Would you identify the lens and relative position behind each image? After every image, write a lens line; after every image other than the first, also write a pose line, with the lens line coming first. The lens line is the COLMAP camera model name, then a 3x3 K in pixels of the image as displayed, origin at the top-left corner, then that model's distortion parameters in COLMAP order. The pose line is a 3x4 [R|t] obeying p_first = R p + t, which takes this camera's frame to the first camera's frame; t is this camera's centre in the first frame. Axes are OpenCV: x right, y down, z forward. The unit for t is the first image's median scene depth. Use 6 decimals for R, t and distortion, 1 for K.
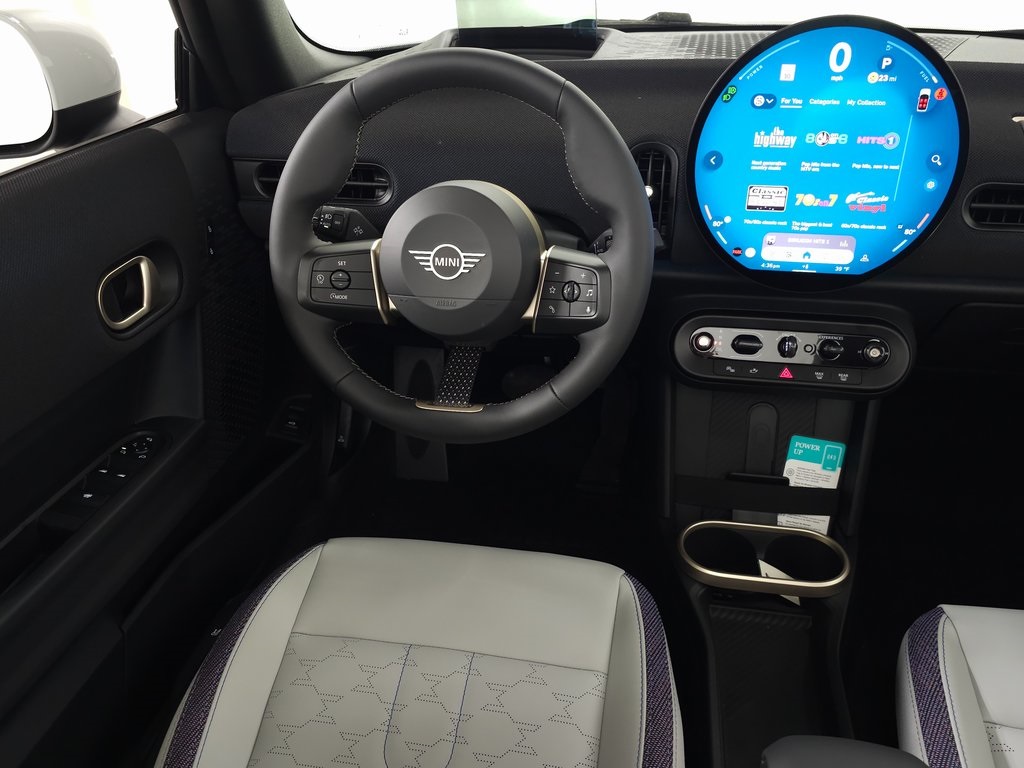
lens RADIAL K [[785.1, 0, 513.7], [0, 785.1, 381.6], [0, 0, 1]] dist [0.073474, -0.098026]
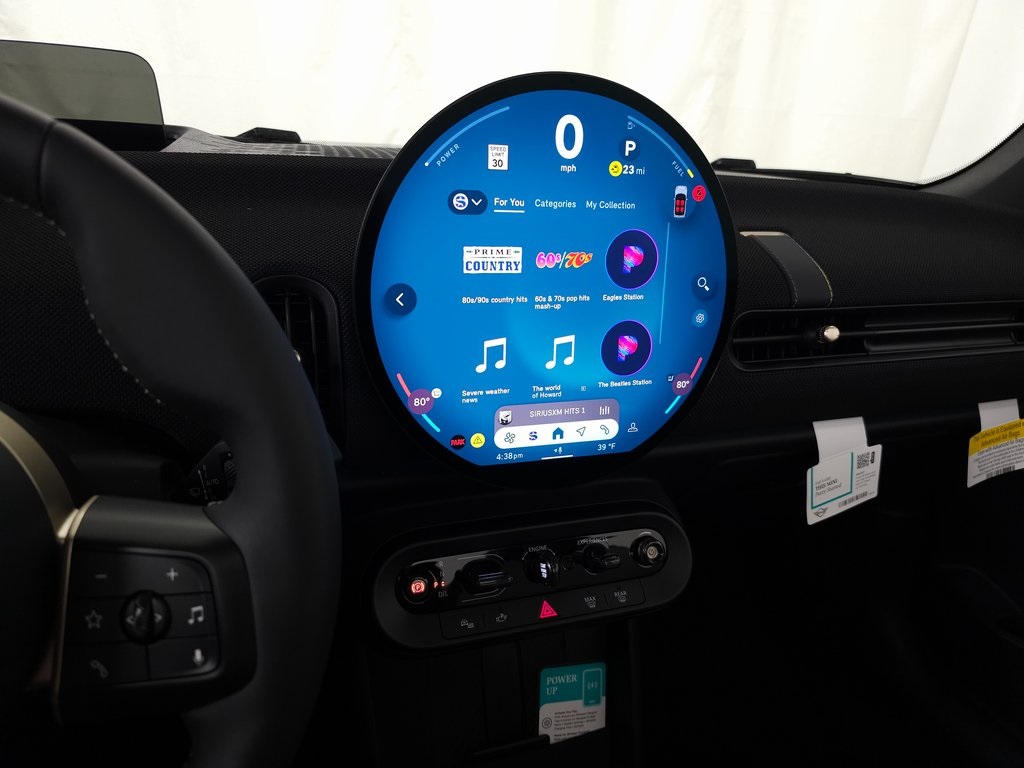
lens RADIAL K [[696.4, 0, 512.0], [0, 696.4, 384.0], [0, 0, 1]] dist [0.054236, -0.063037]
pose [[0.872133, -0.105243, 0.477816, 0.070612], [0.187516, 0.973919, -0.127749, -0.137717], [-0.451910, 0.201013, 0.869121, 0.530063]]
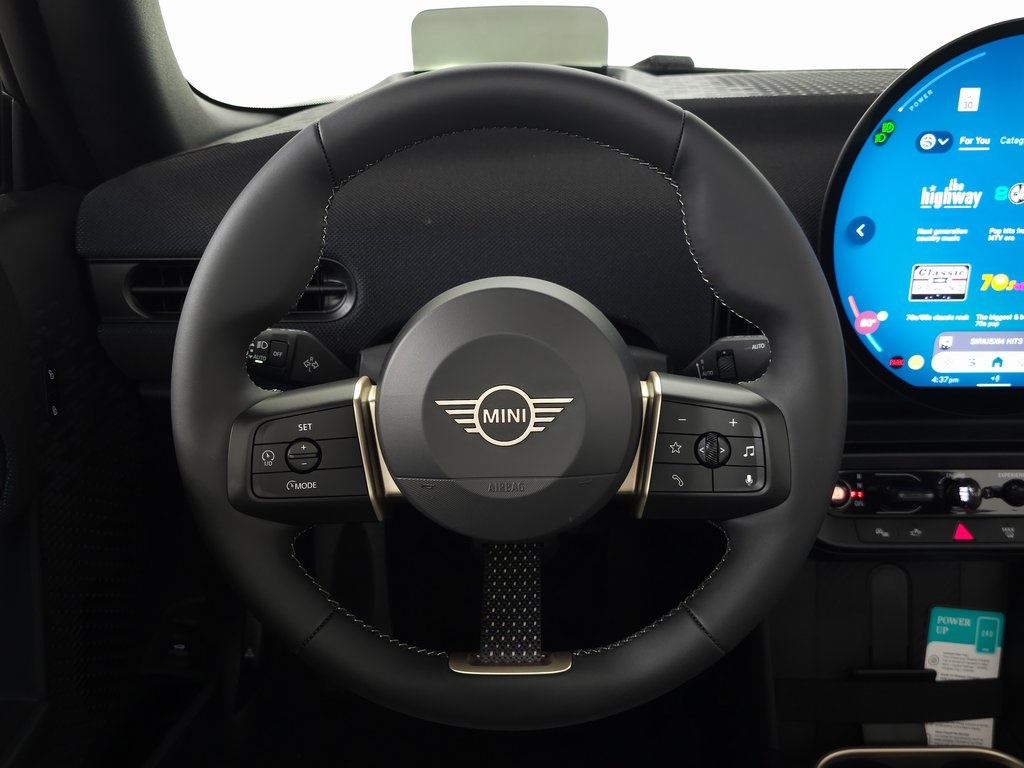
lens RADIAL K [[861.0, 0, 512.0], [0, 861.0, 384.0], [0, 0, 1]] dist [0.013520, -0.008483]
pose [[0.986683, -0.064127, 0.149482, -0.155430], [0.081422, 0.990298, -0.112606, -0.094618], [-0.140810, 0.123277, 0.982331, 0.348016]]
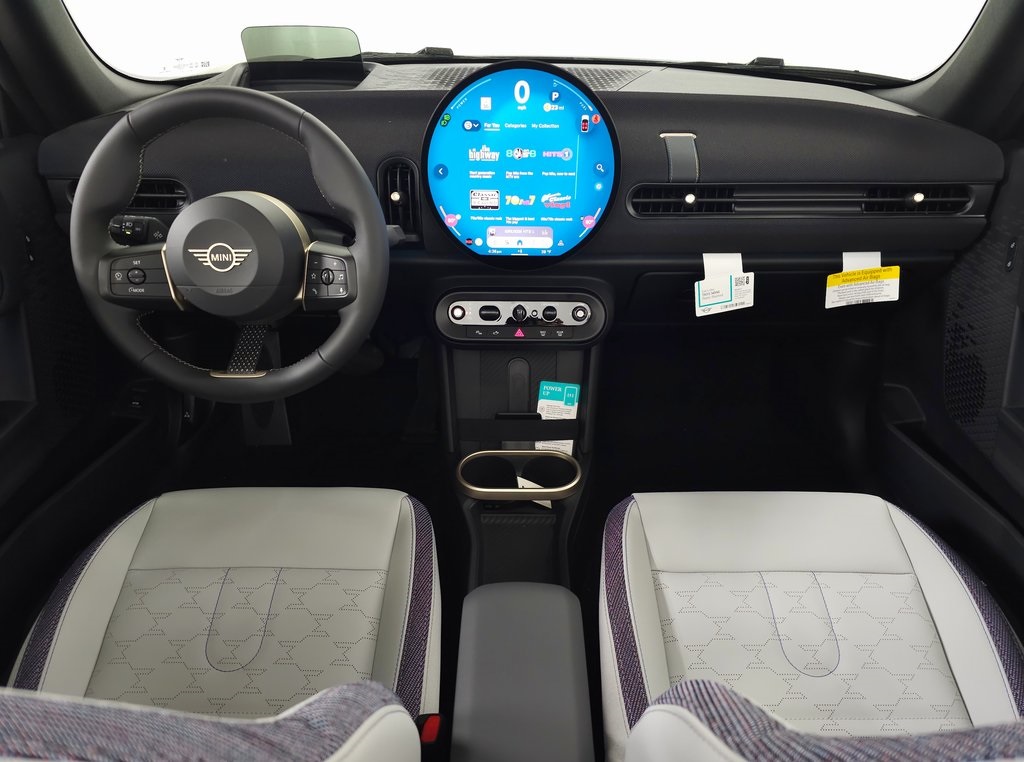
lens RADIAL K [[687.7, 0, 512.0], [0, 687.7, 381.0], [0, 0, 1]] dist [0.066632, -0.067428]
pose [[0.986248, -0.071008, 0.149243, 0.174096], [0.066604, 0.997189, 0.034310, 0.033046], [-0.151260, -0.023898, 0.988205, -0.150409]]
